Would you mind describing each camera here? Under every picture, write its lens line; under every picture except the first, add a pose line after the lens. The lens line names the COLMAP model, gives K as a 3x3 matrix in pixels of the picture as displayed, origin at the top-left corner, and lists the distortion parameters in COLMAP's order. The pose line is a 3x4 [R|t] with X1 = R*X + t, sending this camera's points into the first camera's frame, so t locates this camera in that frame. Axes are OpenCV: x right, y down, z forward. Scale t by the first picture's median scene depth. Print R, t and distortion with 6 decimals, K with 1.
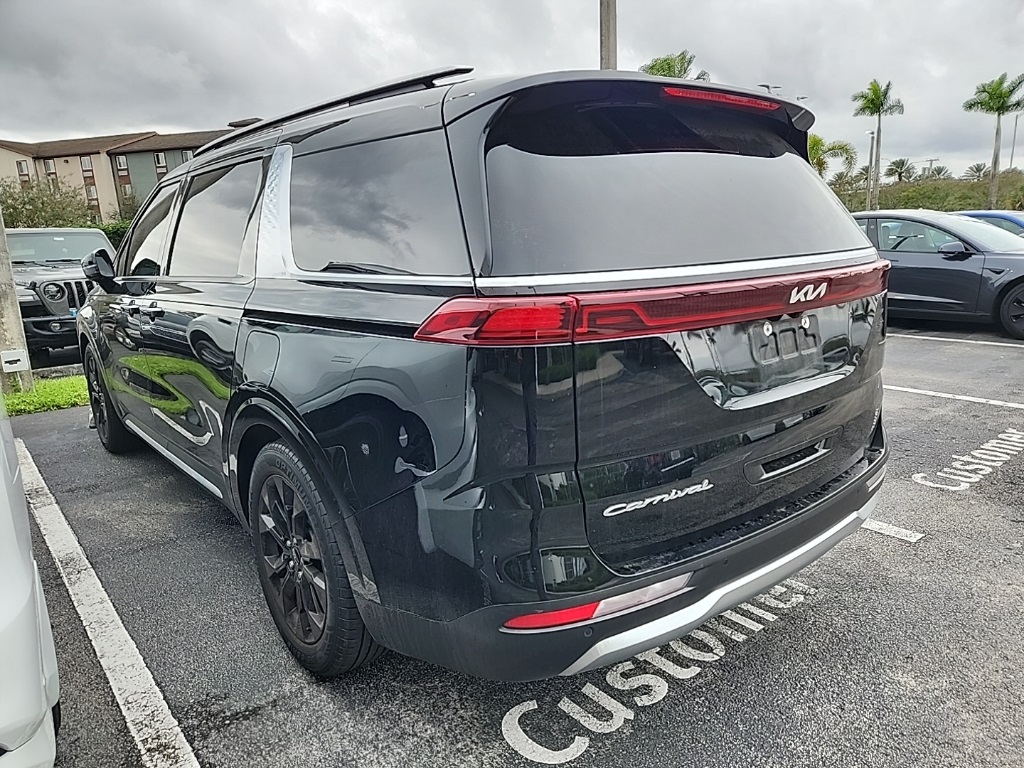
lens RADIAL K [[688.1, 0, 515.3], [0, 688.1, 391.9], [0, 0, 1]] dist [0.074270, -0.050881]
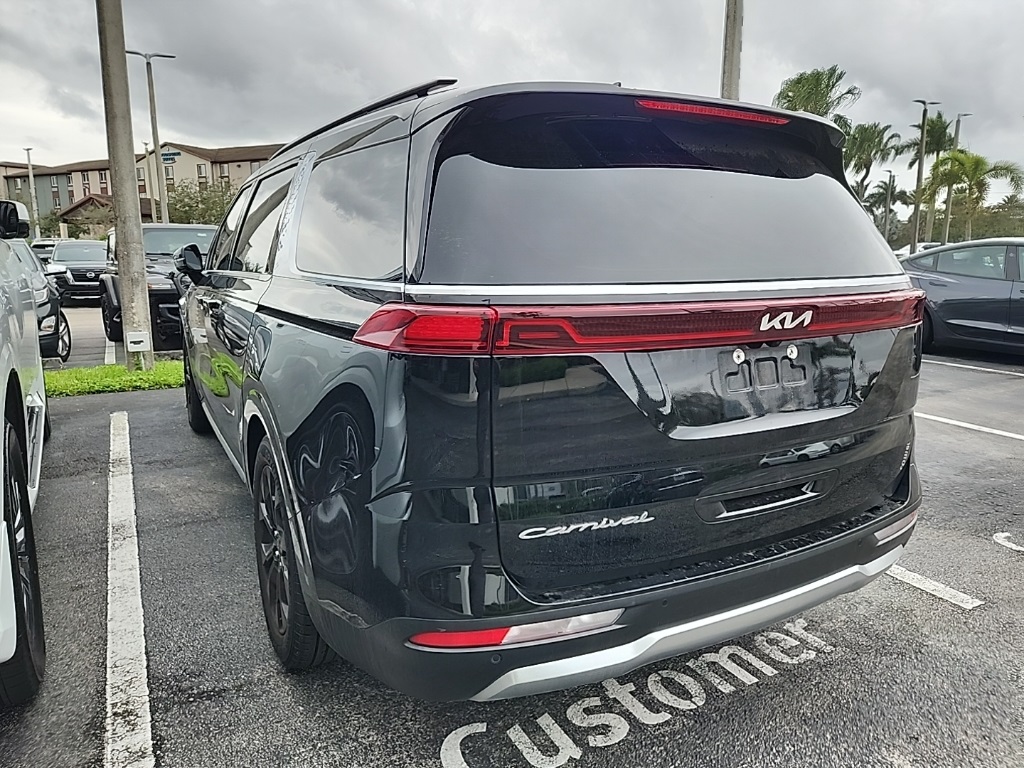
lens RADIAL K [[689.4, 0, 522.9], [0, 689.4, 379.1], [0, 0, 1]] dist [0.075496, -0.062966]
pose [[0.984368, 0.073042, -0.160265, 0.205297], [-0.078241, 0.996586, -0.026369, -0.011592], [0.157792, 0.038496, 0.986722, 0.033442]]
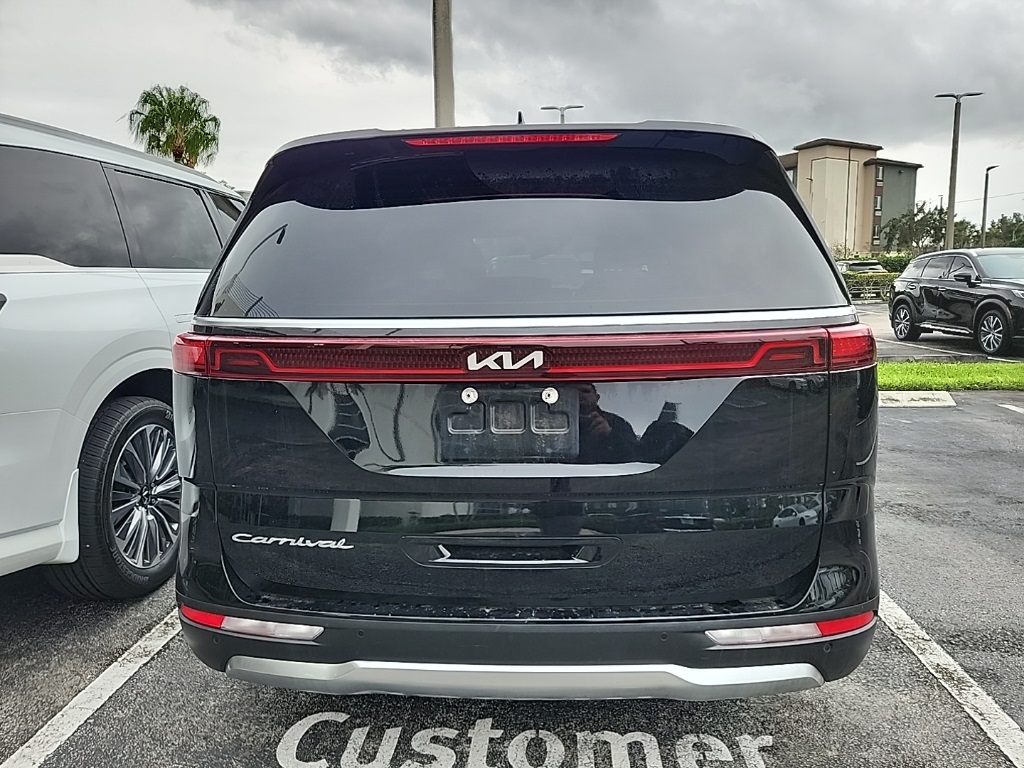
lens RADIAL K [[689.4, 0, 522.9], [0, 689.4, 379.1], [0, 0, 1]] dist [0.075496, -0.062966]
pose [[0.733841, 0.127185, -0.667309, 0.887046], [-0.155869, 0.987634, 0.016828, -0.121861], [0.661197, 0.091664, 0.744591, 0.349364]]
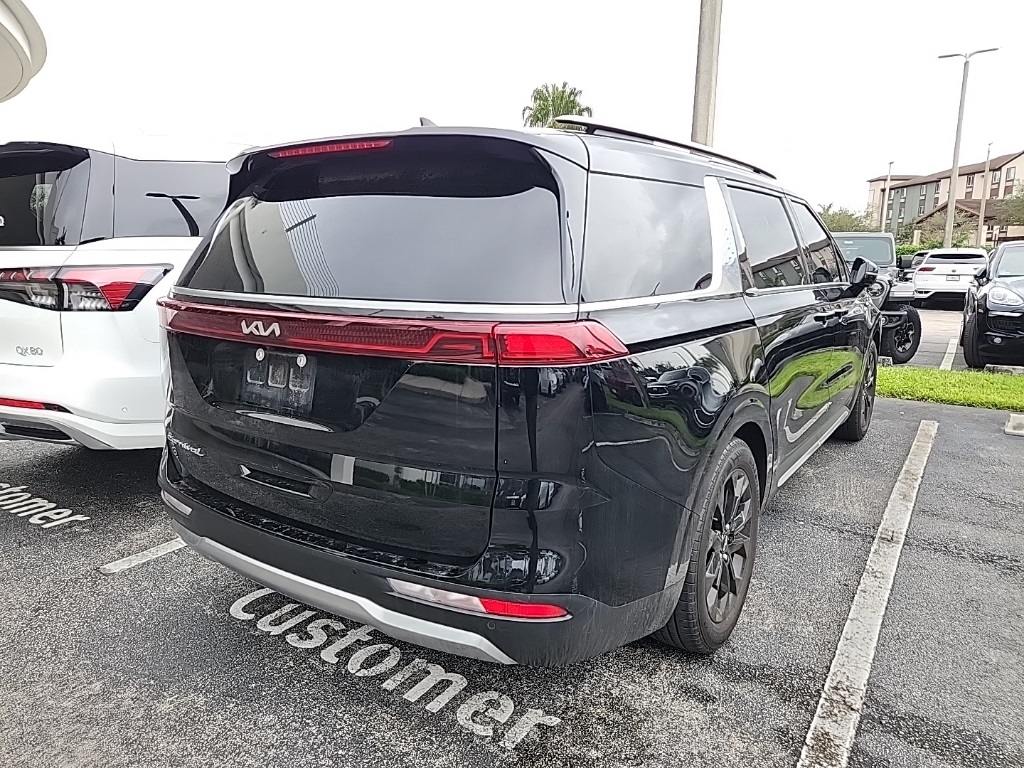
lens RADIAL K [[678.8, 0, 518.7], [0, 678.8, 383.5], [0, 0, 1]] dist [0.072931, -0.049397]
pose [[0.284064, 0.220323, -0.933148, 1.371587], [-0.223340, 0.961673, 0.159070, -0.282564], [0.932430, 0.163224, 0.322384, 0.928599]]
